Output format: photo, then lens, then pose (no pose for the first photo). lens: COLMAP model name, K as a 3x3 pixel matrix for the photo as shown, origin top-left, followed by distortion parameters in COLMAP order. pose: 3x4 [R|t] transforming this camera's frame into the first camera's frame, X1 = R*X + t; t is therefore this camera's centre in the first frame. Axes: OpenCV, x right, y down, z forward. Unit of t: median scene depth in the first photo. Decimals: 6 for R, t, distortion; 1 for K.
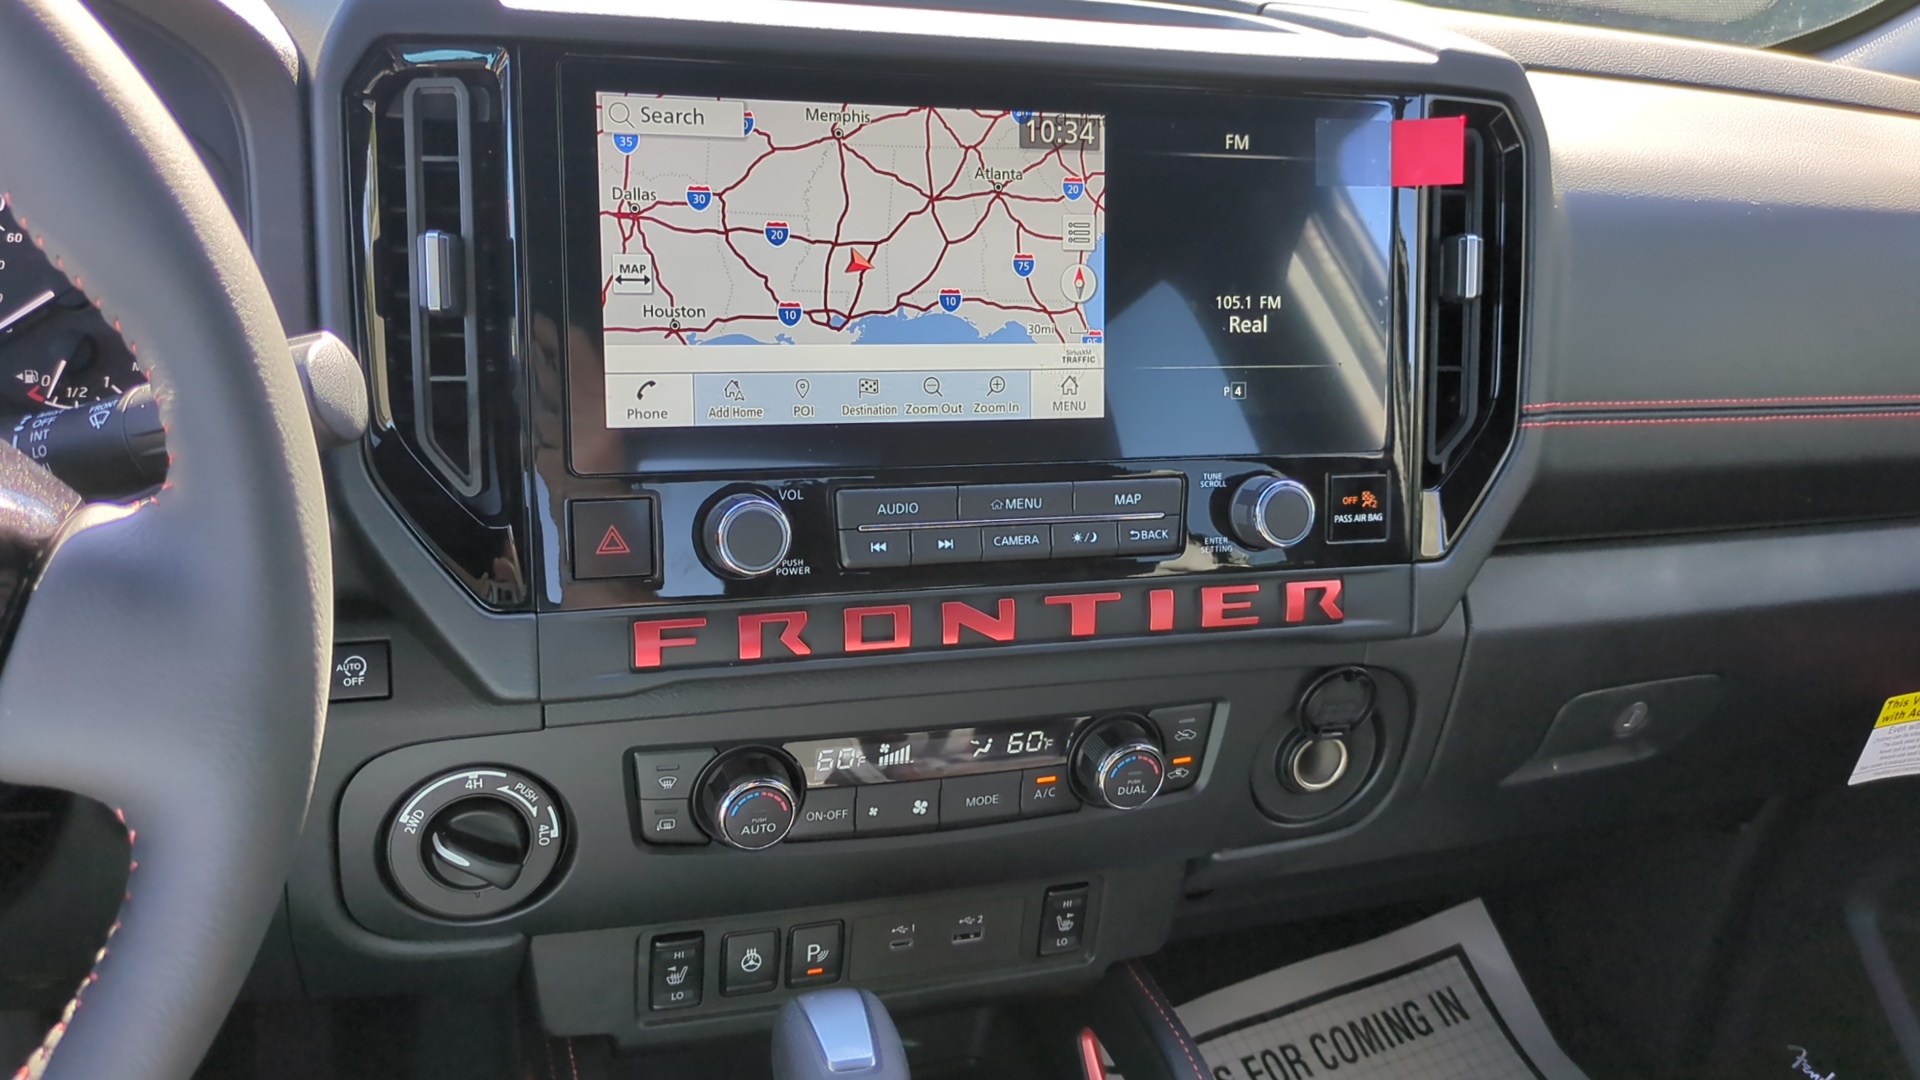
lens RADIAL K [[1634.5, 0, 959.7], [0, 1634.5, 533.4], [0, 0, 1]] dist [0.051753, -0.095854]
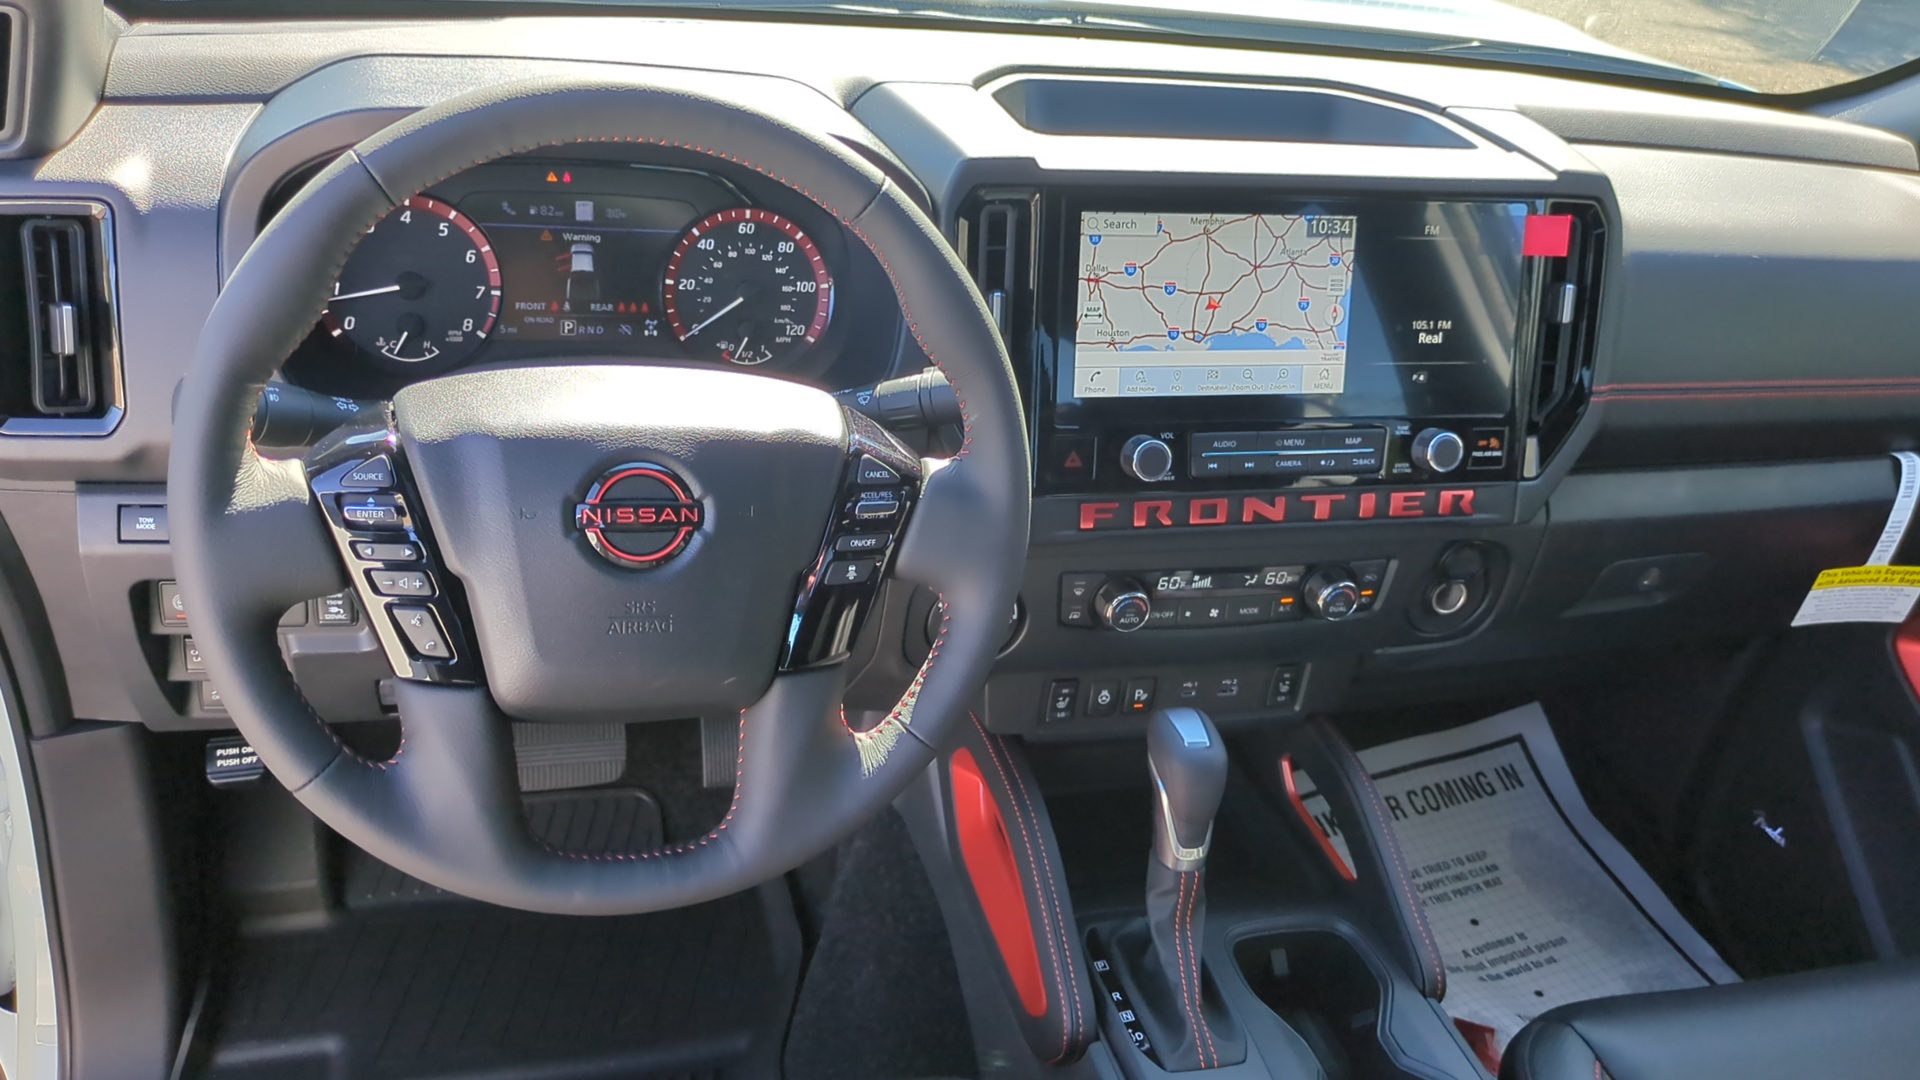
lens RADIAL K [[1634.5, 0, 959.7], [0, 1634.5, 533.4], [0, 0, 1]] dist [0.051753, -0.095854]
pose [[0.998294, 0.043945, -0.038432, -0.233000], [-0.039399, 0.992931, 0.111965, -0.098394], [0.043081, -0.110260, 0.992969, -0.716405]]
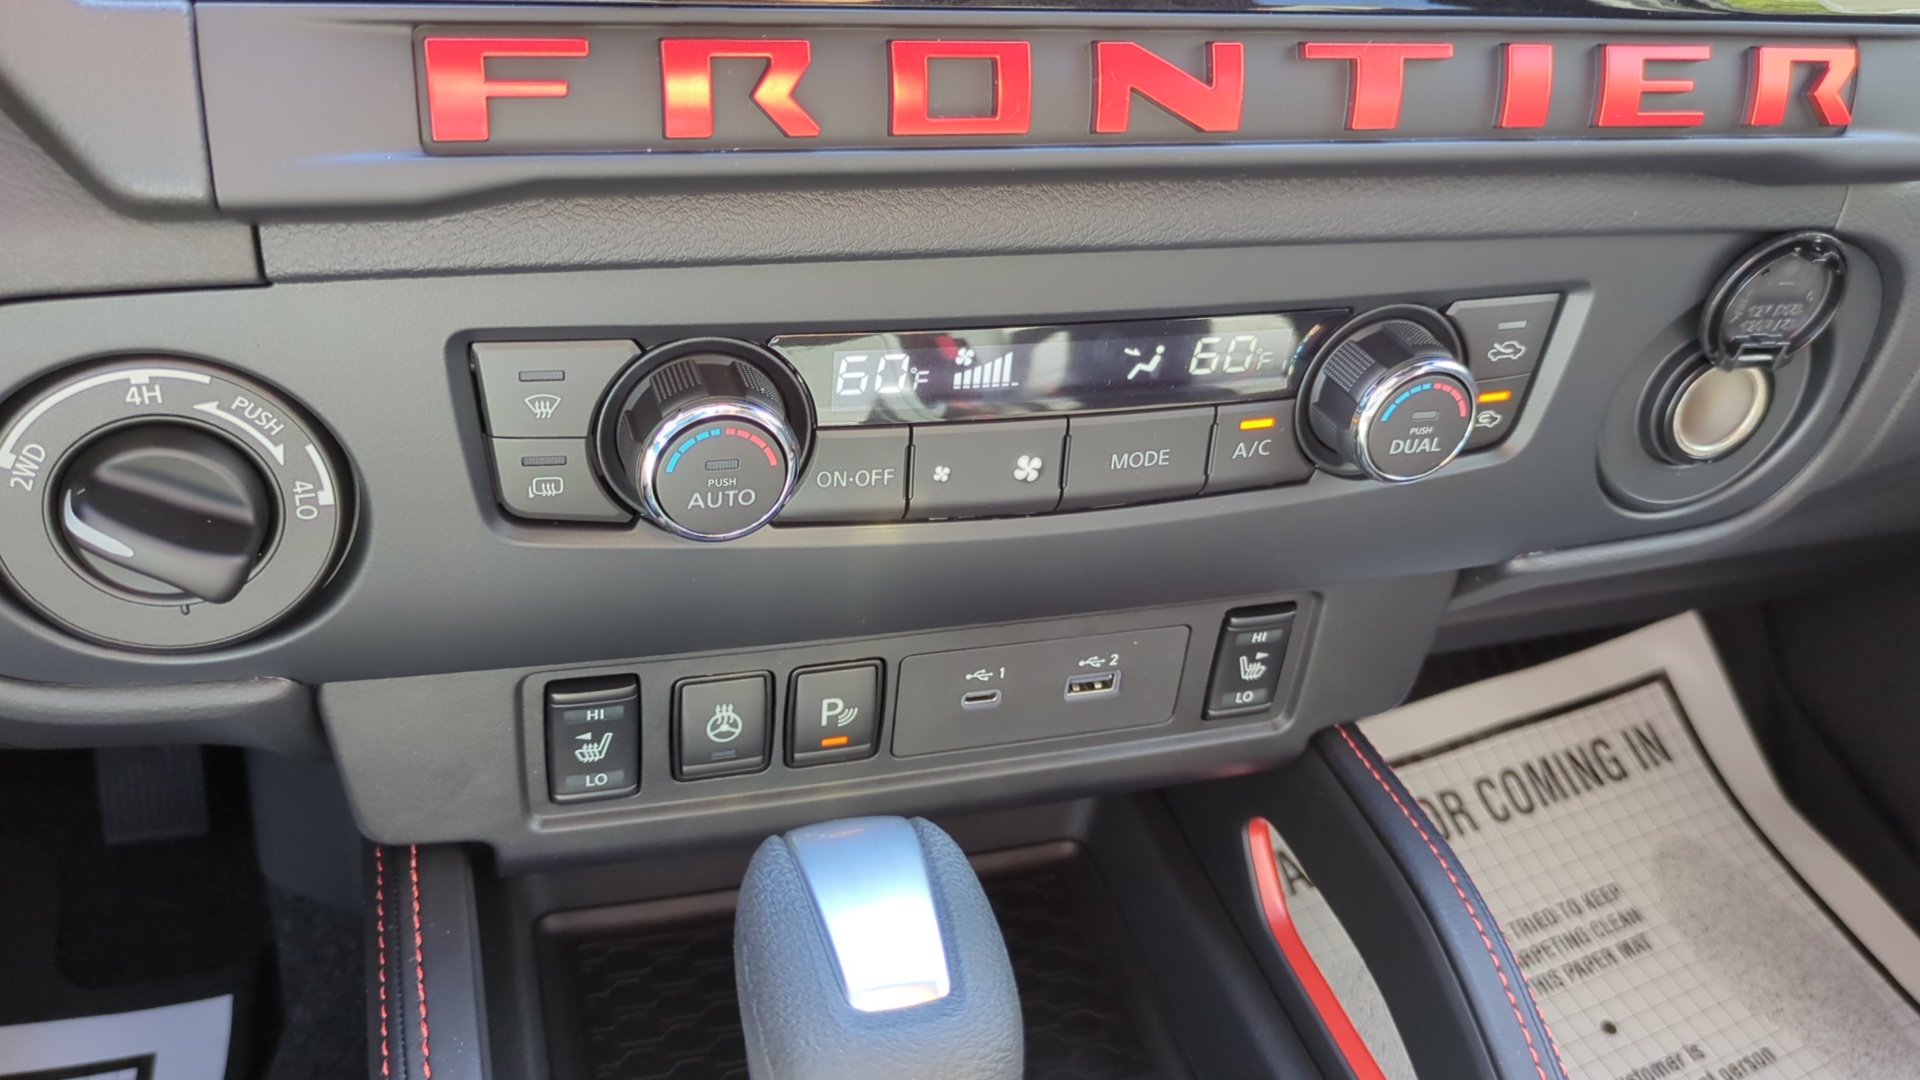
lens RADIAL K [[1634.5, 0, 959.7], [0, 1634.5, 533.4], [0, 0, 1]] dist [0.051753, -0.095854]
pose [[0.999478, 0.023045, -0.022628, -0.034716], [-0.018326, 0.981578, 0.190181, 0.088534], [0.026594, -0.189667, 0.981488, 0.477849]]
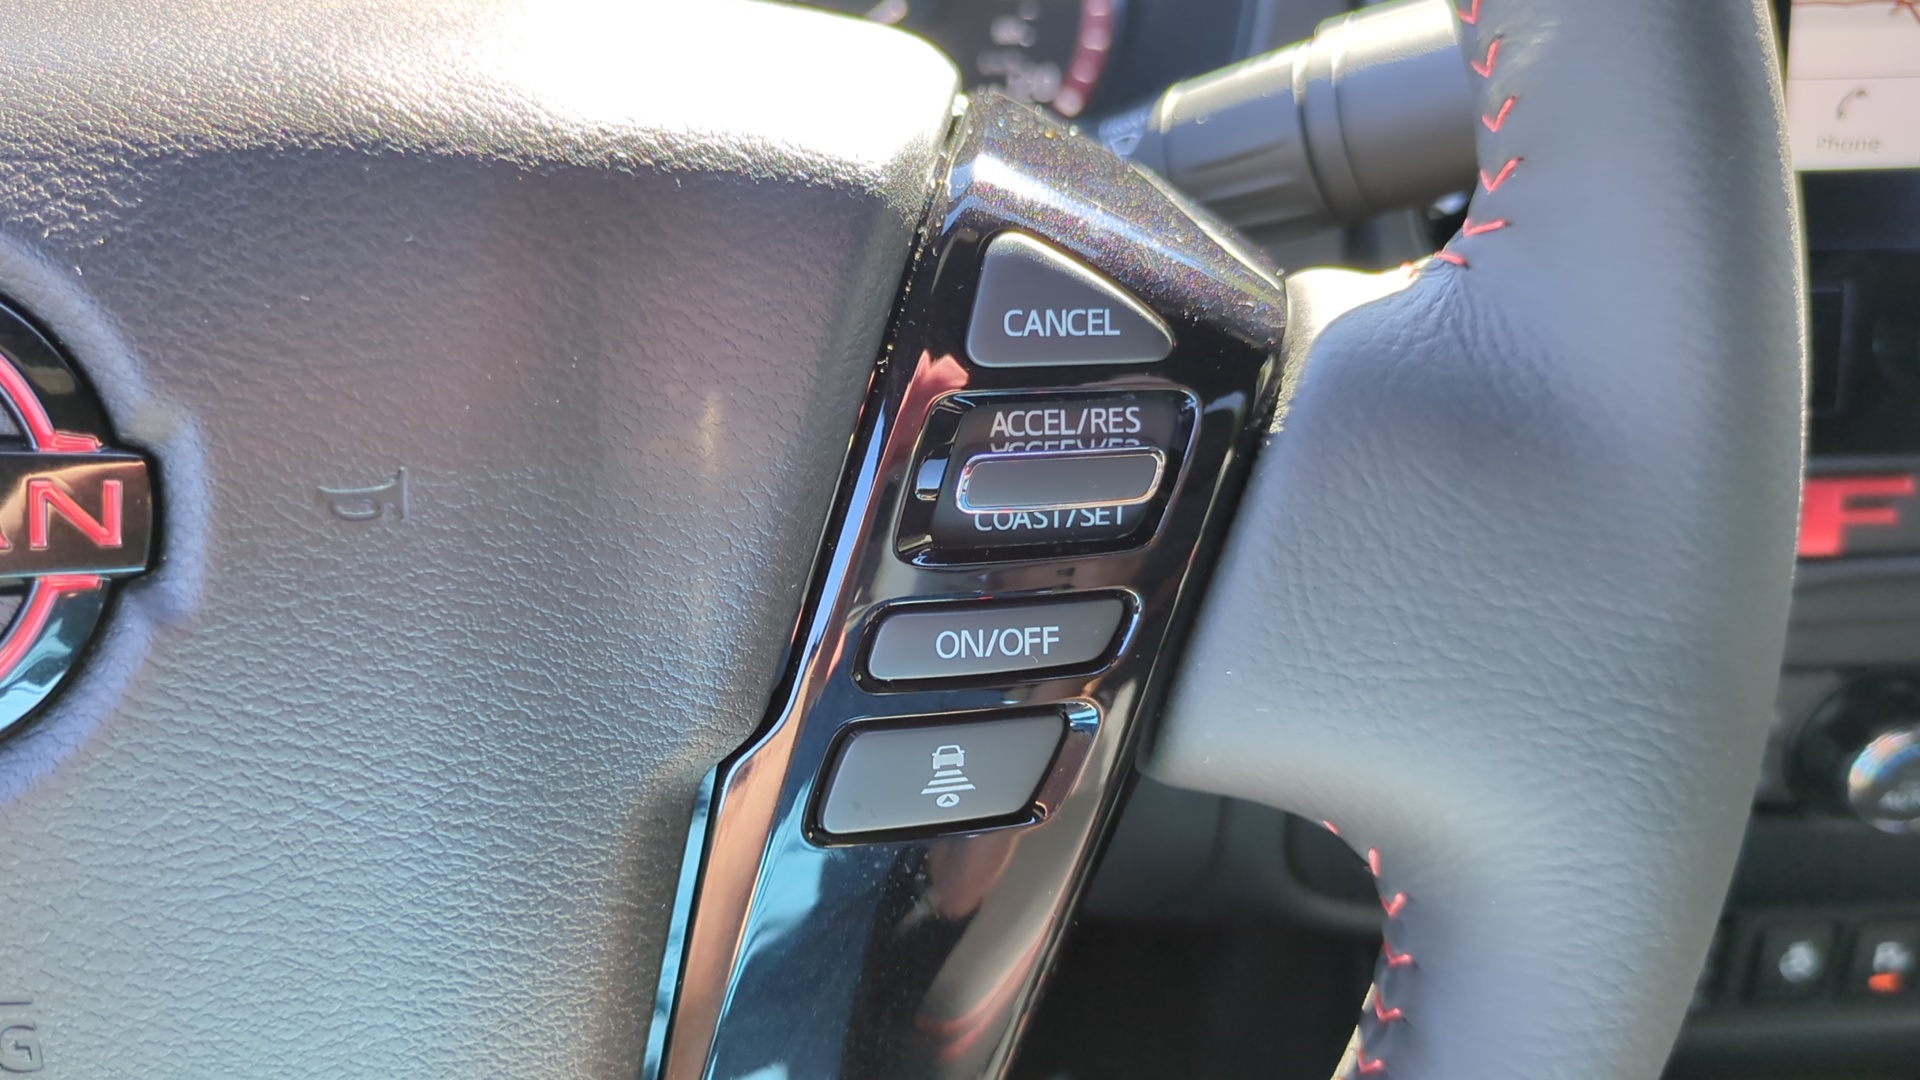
lens RADIAL K [[1634.5, 0, 959.7], [0, 1634.5, 533.4], [0, 0, 1]] dist [0.051753, -0.095854]
pose [[0.952254, 0.041366, -0.302491, -0.279895], [-0.007597, 0.993682, 0.111970, 0.004709], [0.305212, -0.104326, 0.946553, 0.274546]]
